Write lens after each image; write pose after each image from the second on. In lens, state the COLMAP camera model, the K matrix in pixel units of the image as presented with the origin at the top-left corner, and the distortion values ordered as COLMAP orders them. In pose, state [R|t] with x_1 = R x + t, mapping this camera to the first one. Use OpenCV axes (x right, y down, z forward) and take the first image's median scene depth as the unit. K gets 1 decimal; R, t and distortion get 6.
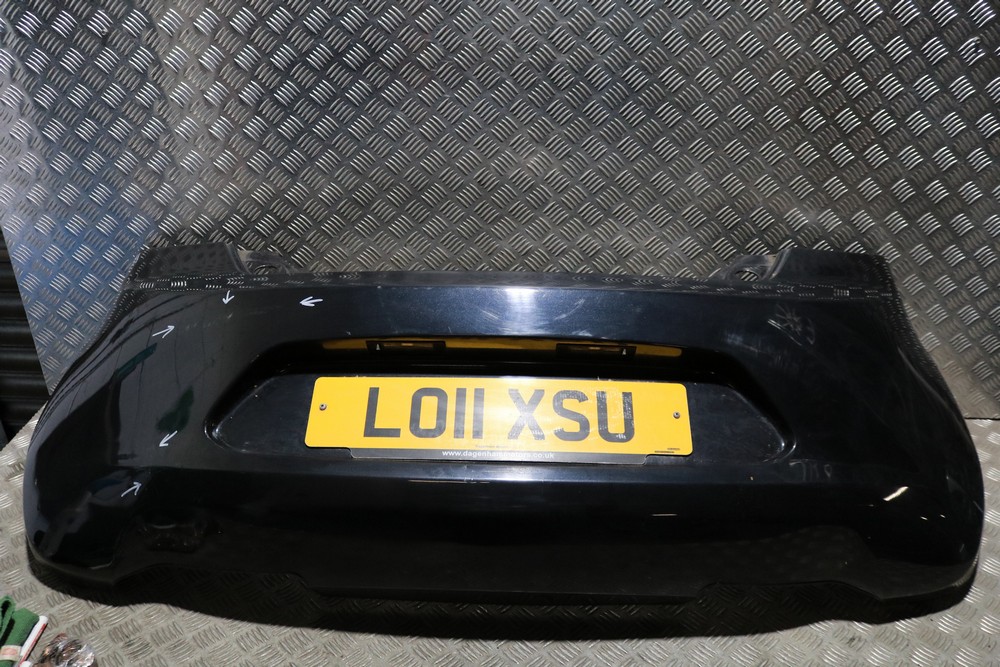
lens RADIAL K [[826.6, 0, 494.4], [0, 826.6, 335.1], [0, 0, 1]] dist [-0.136218, 0.089388]
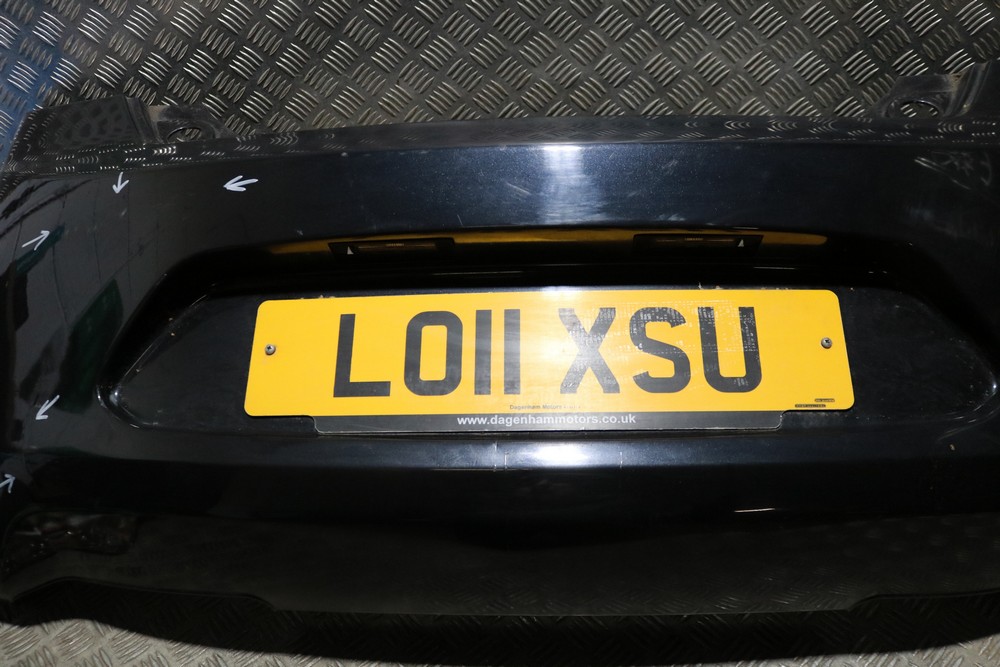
lens RADIAL K [[826.6, 0, 502.0], [0, 826.6, 340.4], [0, 0, 1]] dist [-0.136218, 0.089388]
pose [[0.998440, -0.039257, -0.039697, -0.001616], [0.046516, 0.978149, 0.202634, -0.040411], [0.030875, -0.204164, 0.978450, 0.370733]]
